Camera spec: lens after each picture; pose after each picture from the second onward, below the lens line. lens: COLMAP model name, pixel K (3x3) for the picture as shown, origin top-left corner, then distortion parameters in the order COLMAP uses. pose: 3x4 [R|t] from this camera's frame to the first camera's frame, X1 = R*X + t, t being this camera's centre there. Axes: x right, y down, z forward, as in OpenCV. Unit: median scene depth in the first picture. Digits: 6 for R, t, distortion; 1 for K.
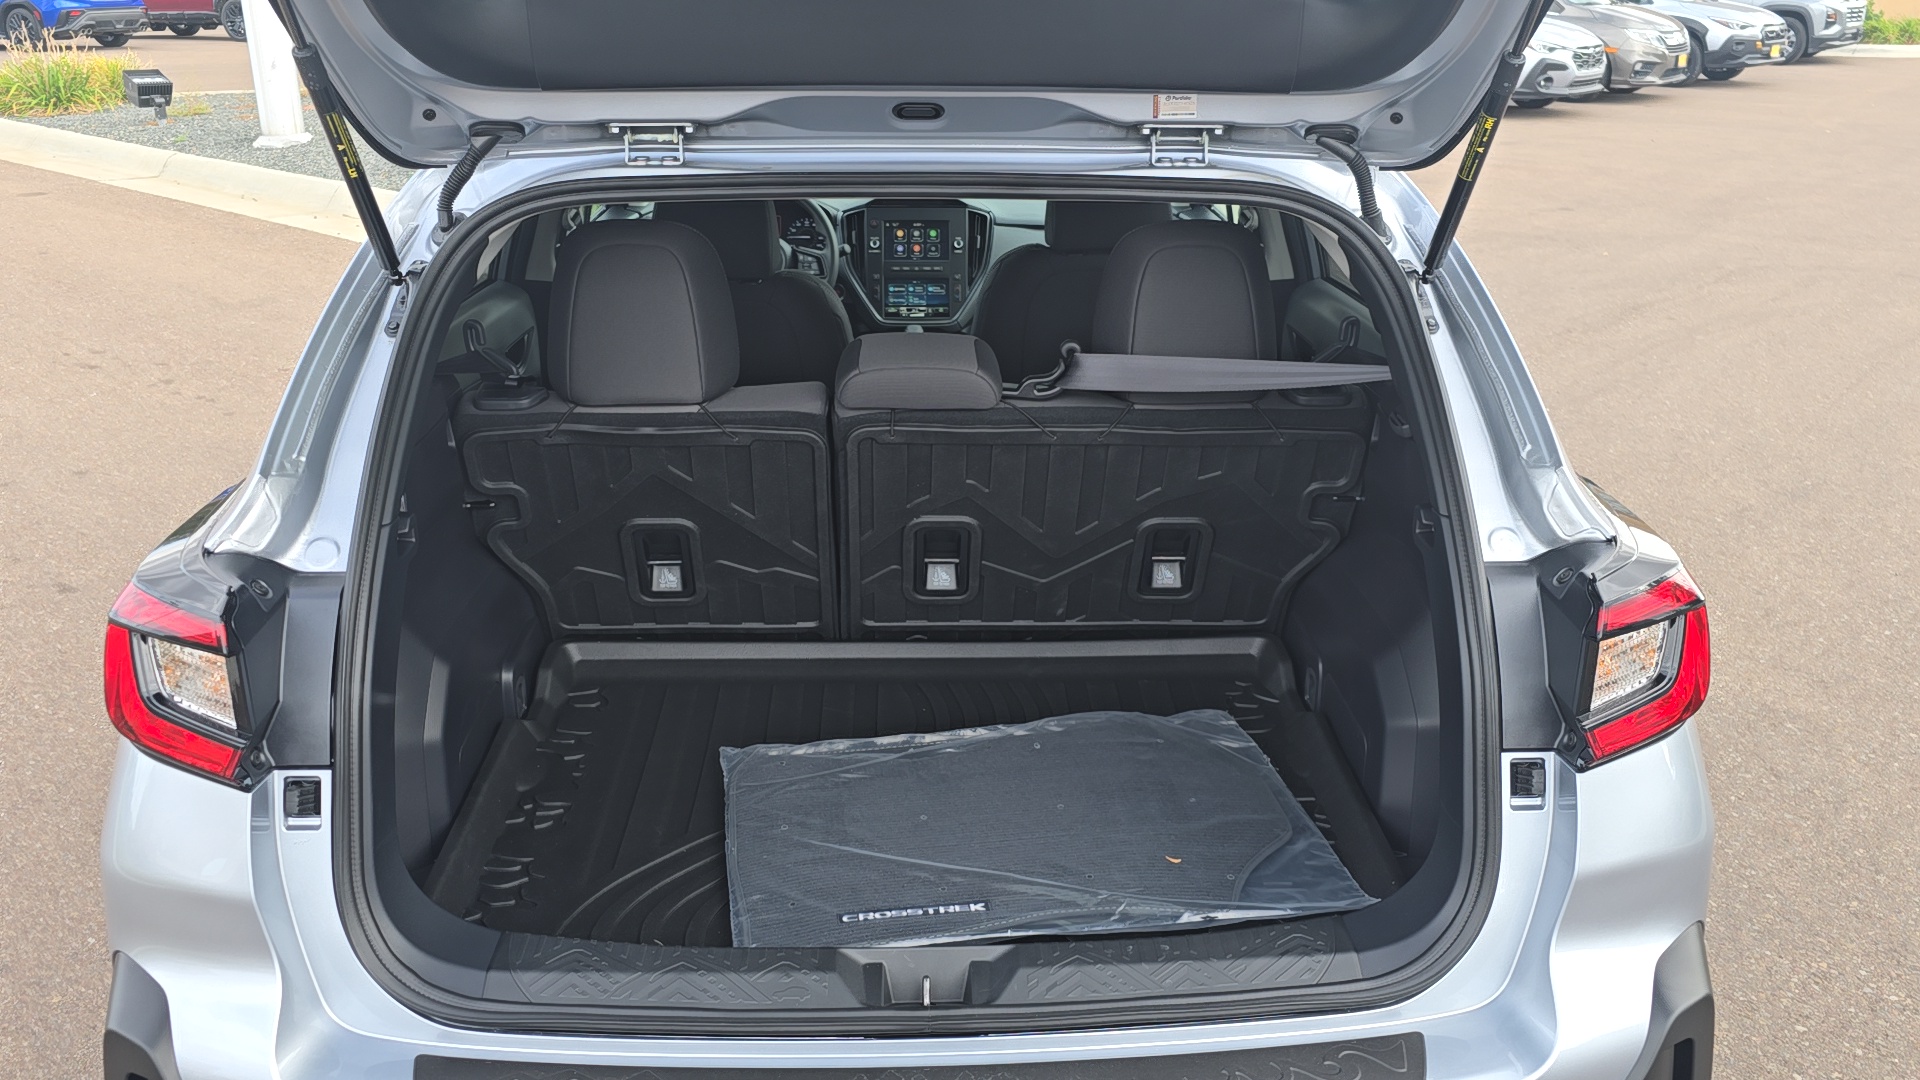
lens RADIAL K [[1598.7, 0, 983.7], [0, 1598.7, 535.9], [0, 0, 1]] dist [-0.007818, 0.017316]
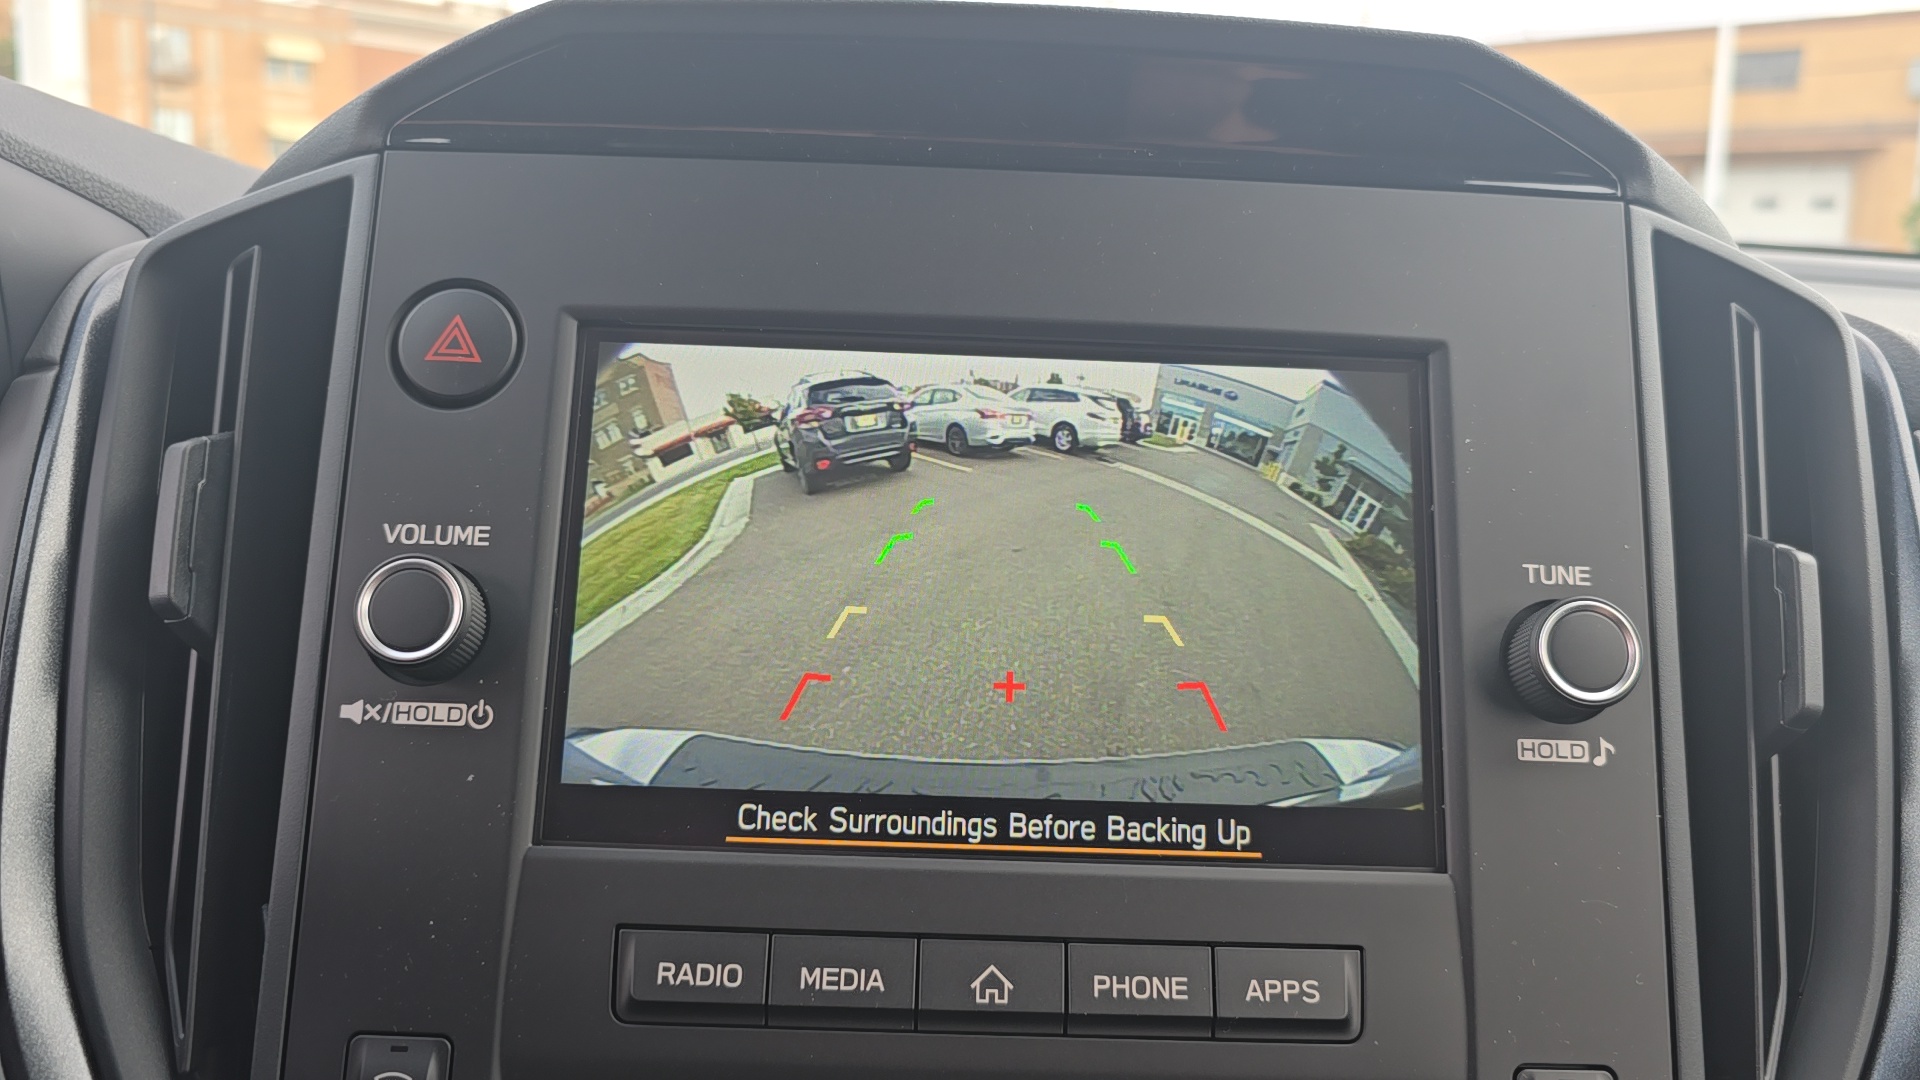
lens RADIAL K [[1598.7, 0, 981.9], [0, 1598.7, 540.2], [0, 0, 1]] dist [-0.007818, 0.017316]
pose [[0.999030, 0.035126, -0.026564, -0.011817], [-0.039273, 0.983524, -0.176459, -0.050048], [0.019928, 0.177331, 0.983949, 0.266784]]
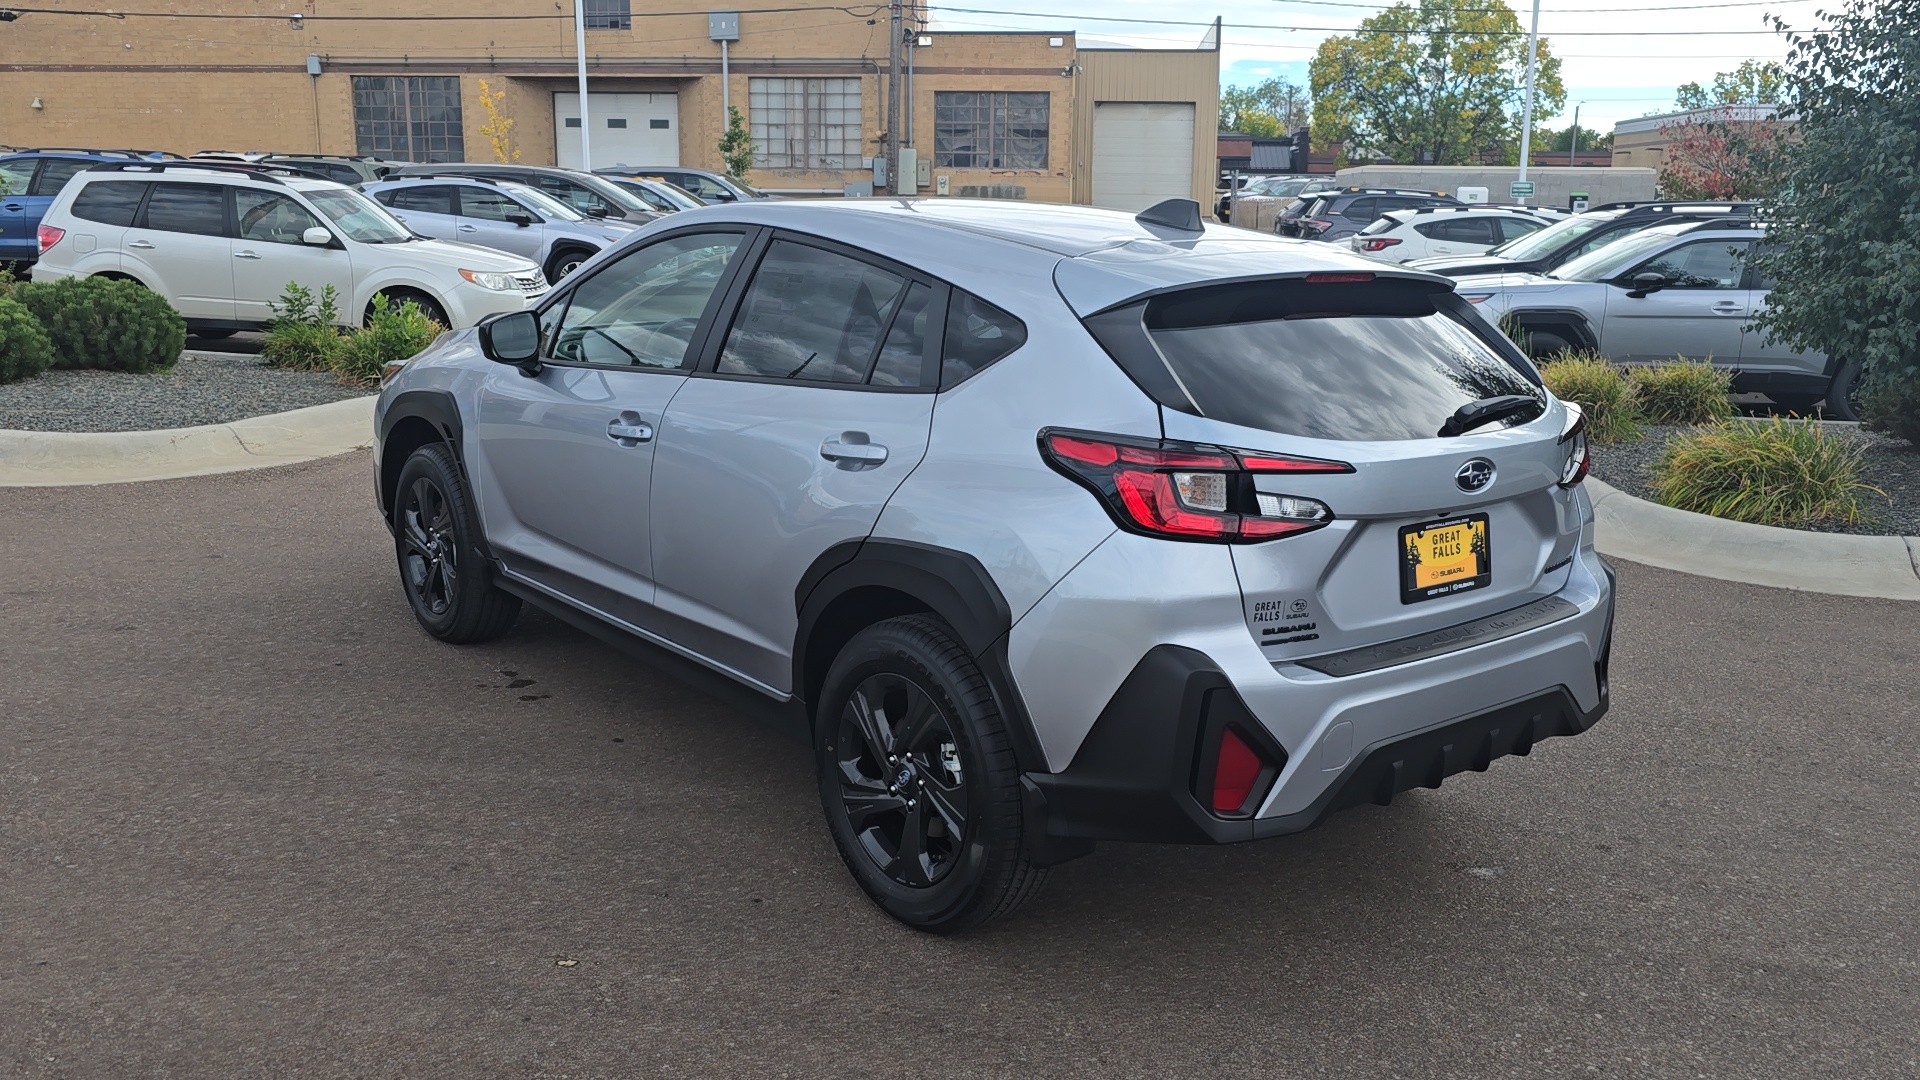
lens RADIAL K [[1598.7, 0, 984.5], [0, 1598.7, 518.4], [0, 0, 1]] dist [-0.007818, 0.017316]
pose [[0.795353, -0.103511, 0.597243, -0.212987], [0.181812, 0.980683, -0.072154, 0.024748], [-0.578237, 0.165974, 0.798808, -0.055493]]
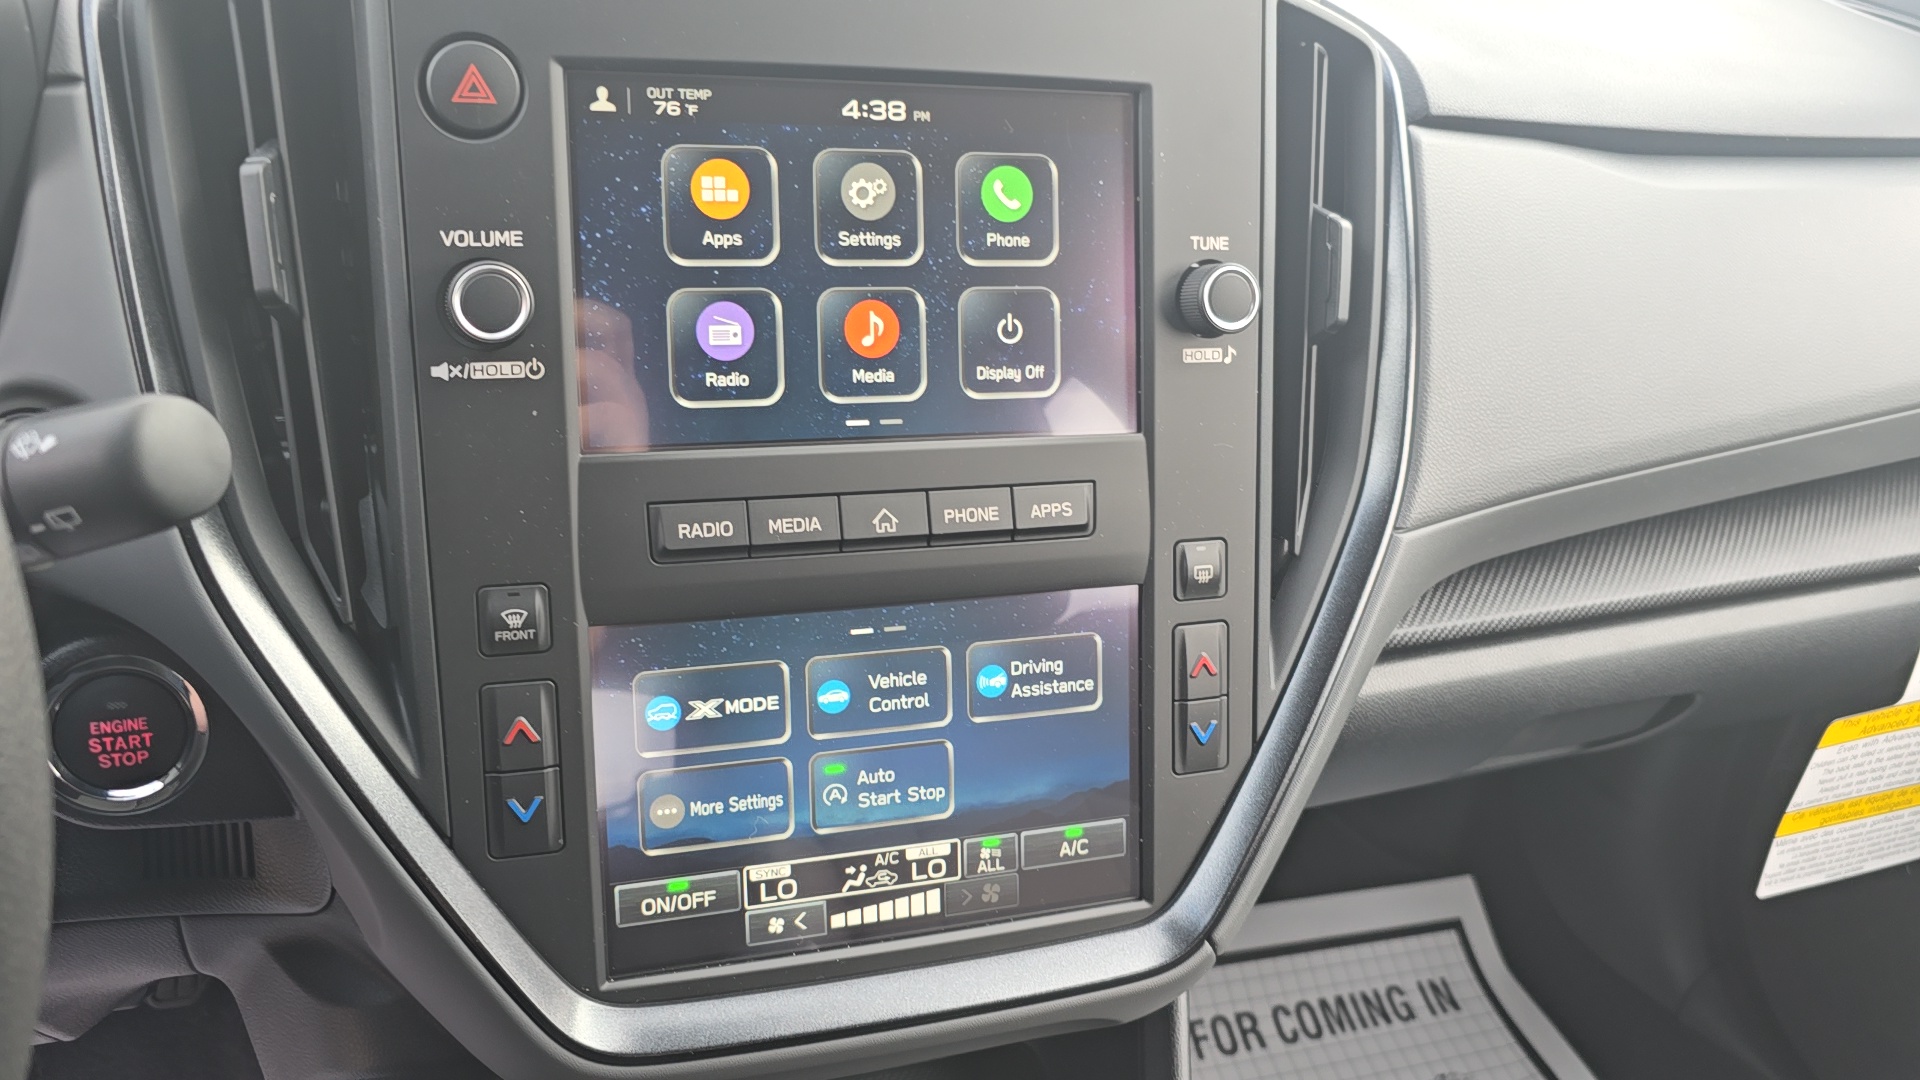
lens RADIAL K [[1598.7, 0, 959.6], [0, 1598.7, 548.1], [0, 0, 1]] dist [-0.007818, 0.017316]
pose [[0.950995, -0.043263, 0.306164, -0.020538], [-0.012671, 0.983879, 0.178385, -0.053347], [-0.308946, -0.173523, 0.935116, 0.256740]]
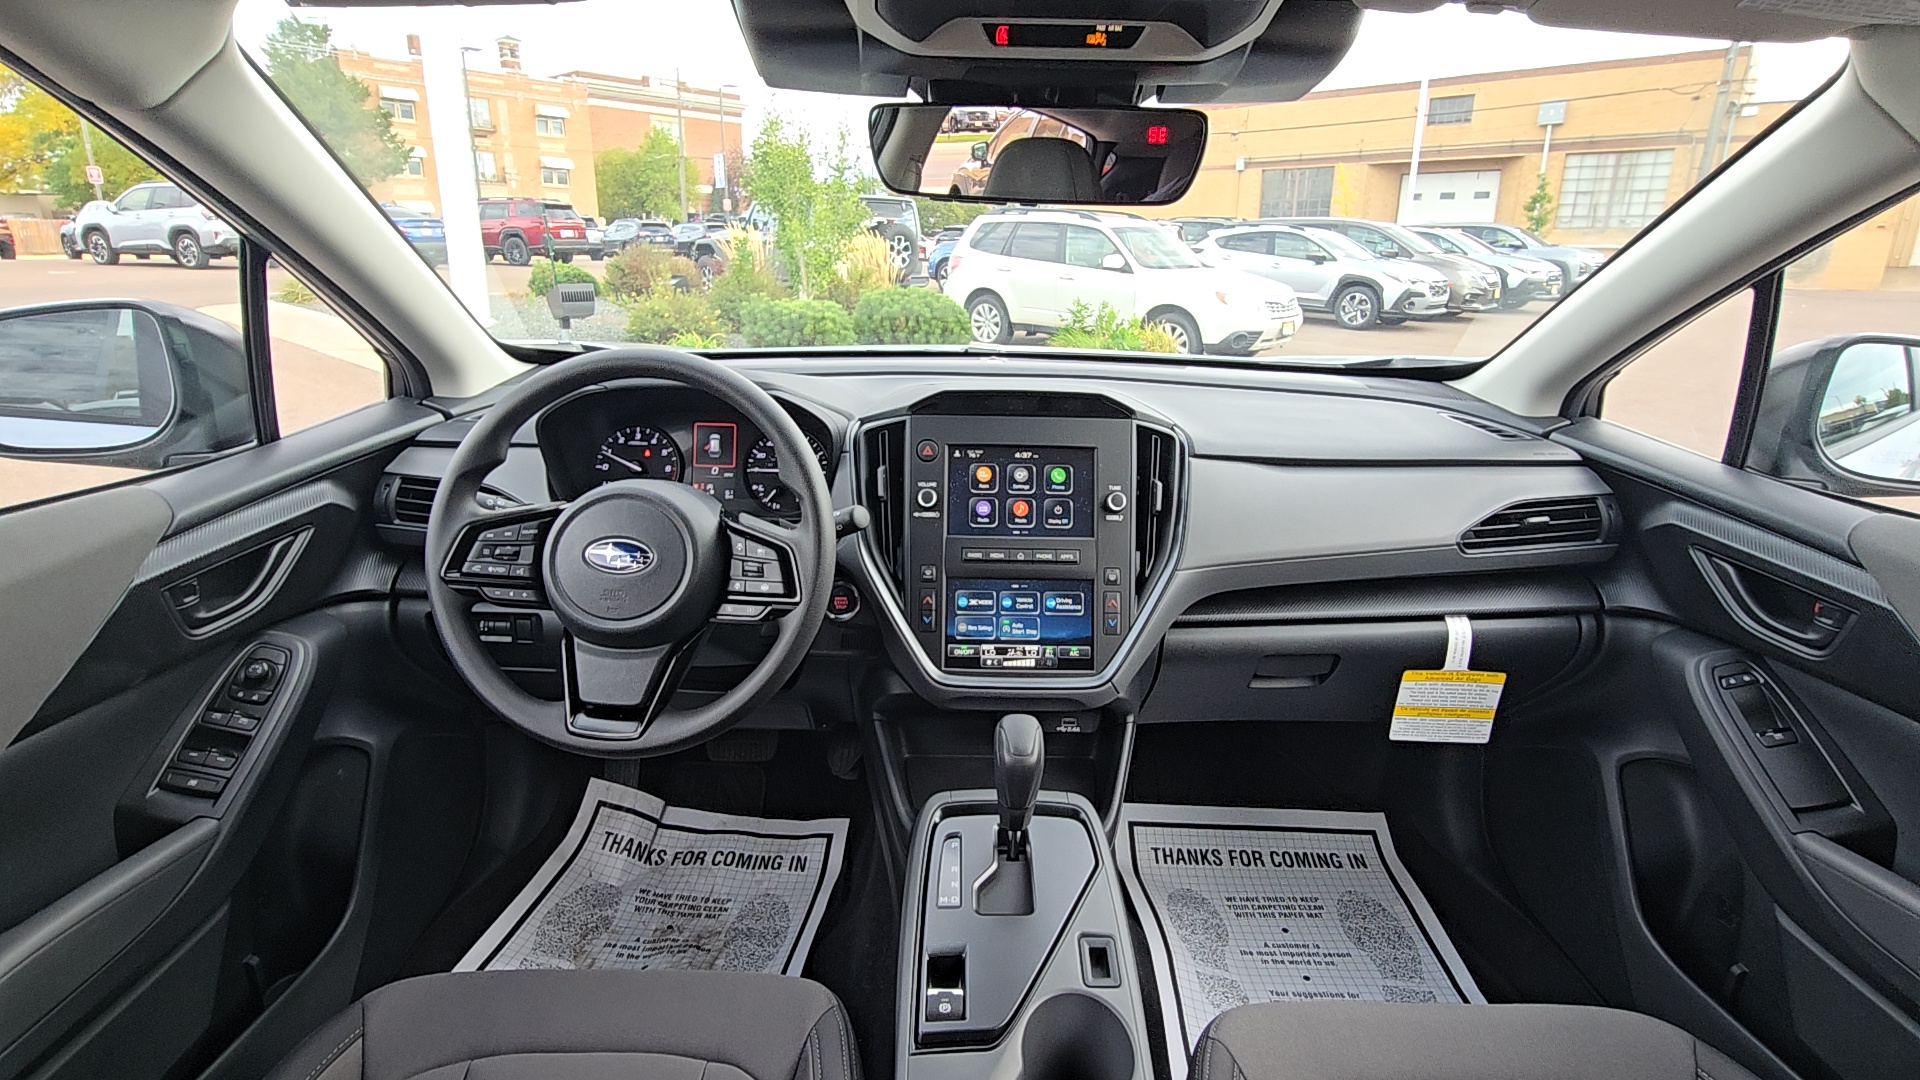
lens RADIAL K [[964.0, 0, 965.8], [0, 964.0, 531.9], [0, 0, 1]] dist [0.002994, -0.000272]
pose [[0.999387, 0.026144, -0.023295, -0.014672], [-0.027252, 0.998446, -0.048615, -0.046193], [0.021988, 0.049220, 0.998546, 0.211319]]
